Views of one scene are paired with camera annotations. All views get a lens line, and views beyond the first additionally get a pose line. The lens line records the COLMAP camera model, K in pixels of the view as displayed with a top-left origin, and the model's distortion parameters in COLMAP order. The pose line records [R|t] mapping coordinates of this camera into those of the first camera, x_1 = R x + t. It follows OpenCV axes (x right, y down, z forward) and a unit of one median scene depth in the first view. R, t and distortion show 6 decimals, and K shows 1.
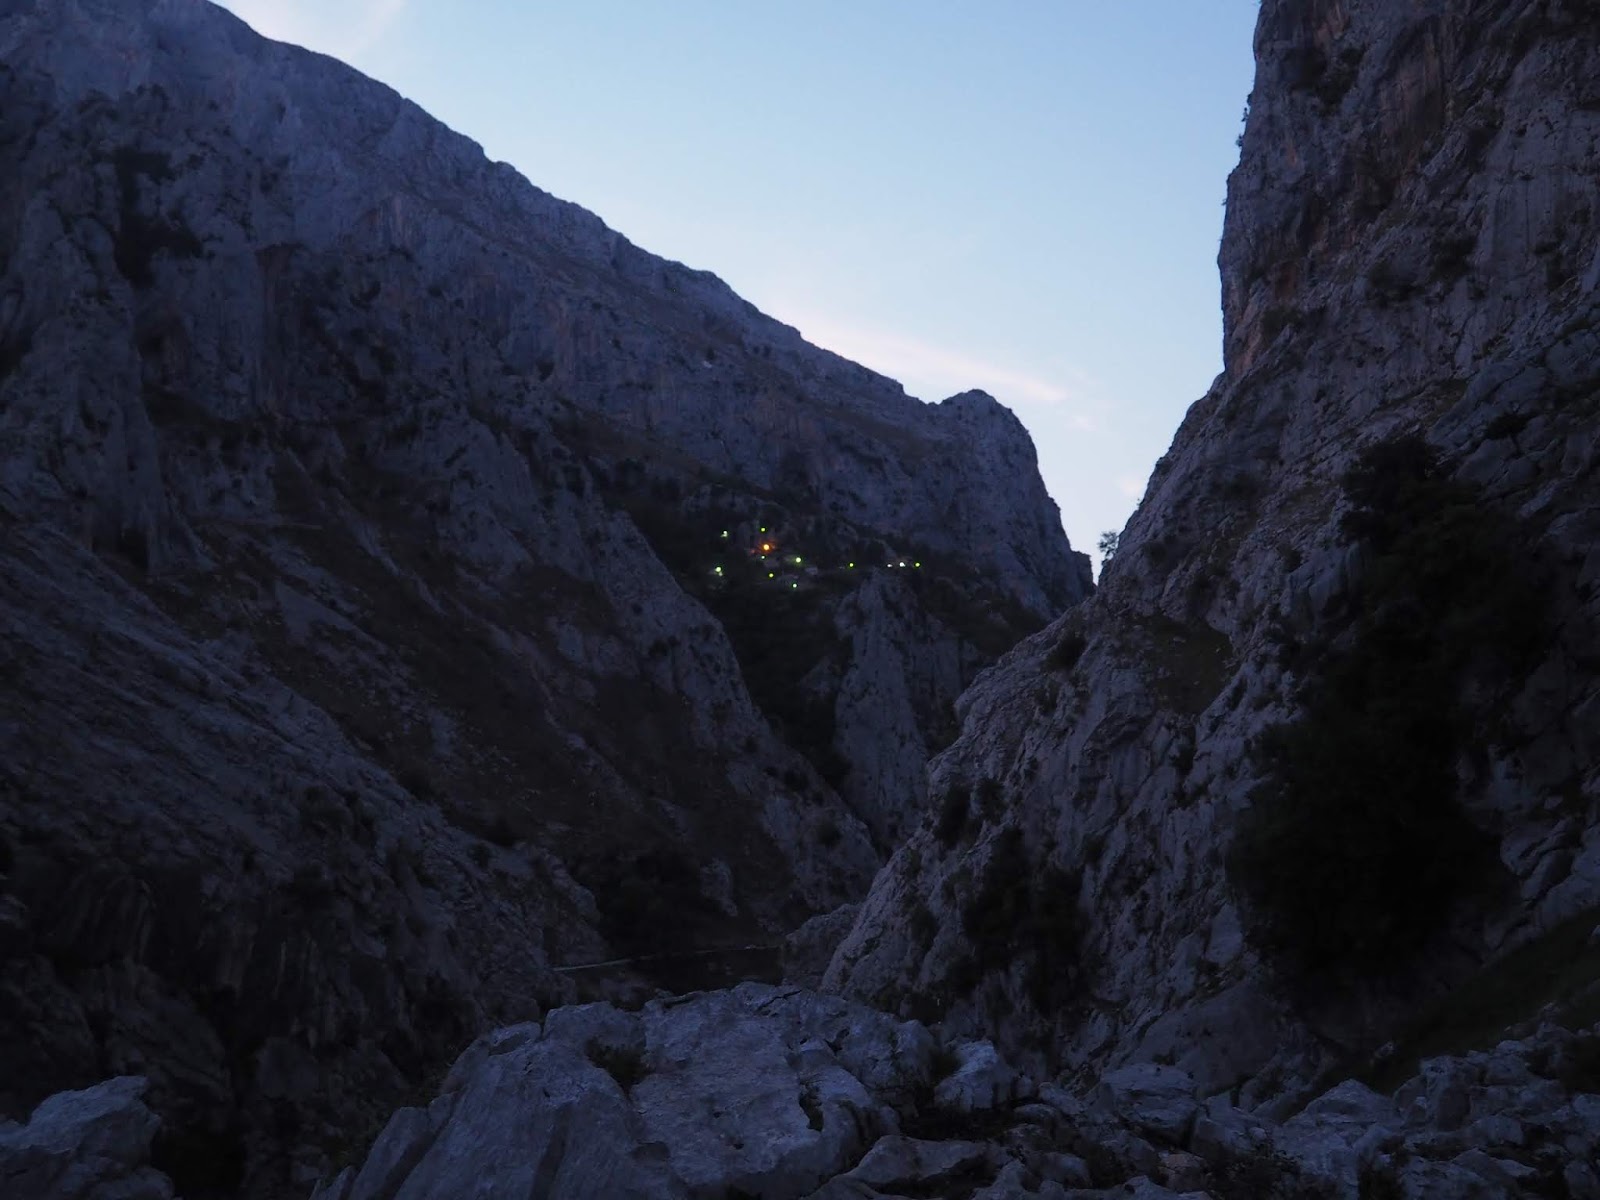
lens RADIAL K [[1333.3, 0, 800.0], [0, 1333.3, 600.0], [0, 0, 1]] dist [-0.053262, 0.016310]
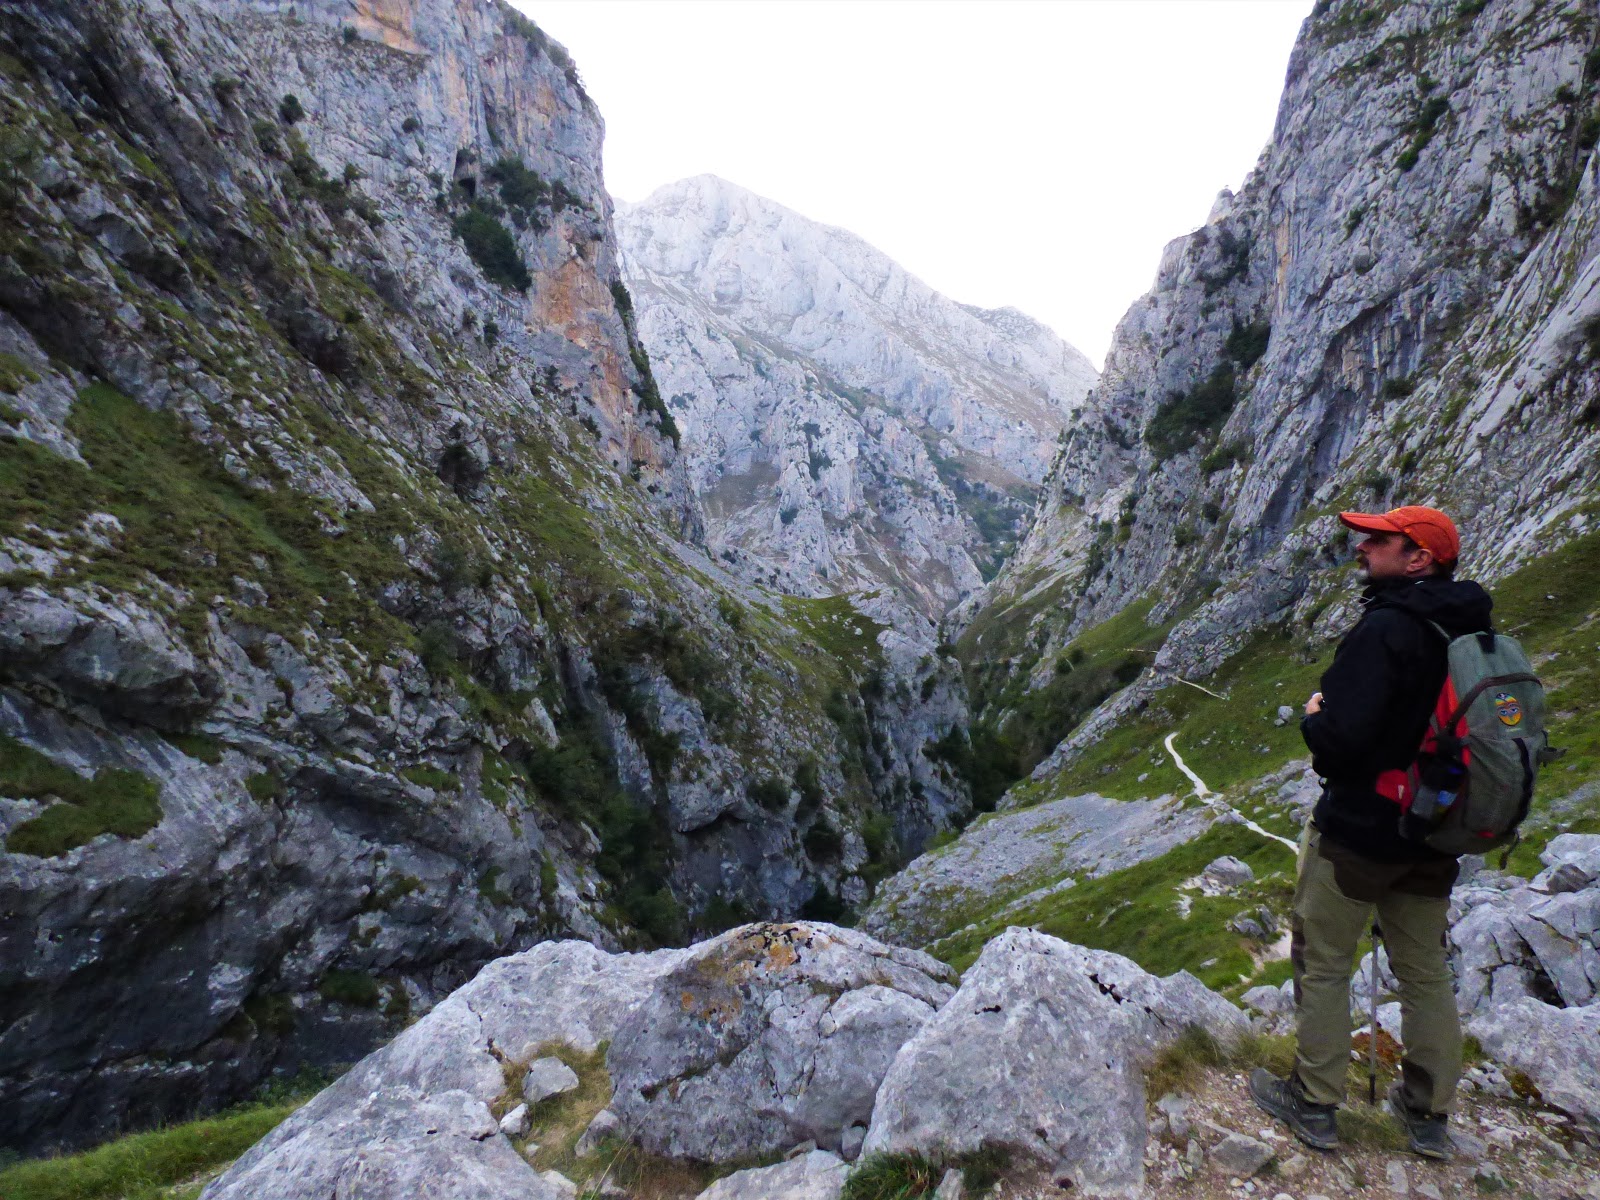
lens RADIAL K [[1333.3, 0, 800.0], [0, 1333.3, 600.0], [0, 0, 1]] dist [-0.053262, 0.016310]
pose [[0.935636, 0.076168, -0.344650, 0.636707], [0.010823, 0.969789, 0.243707, -0.737638], [0.352801, -0.231751, 0.906545, -2.099686]]
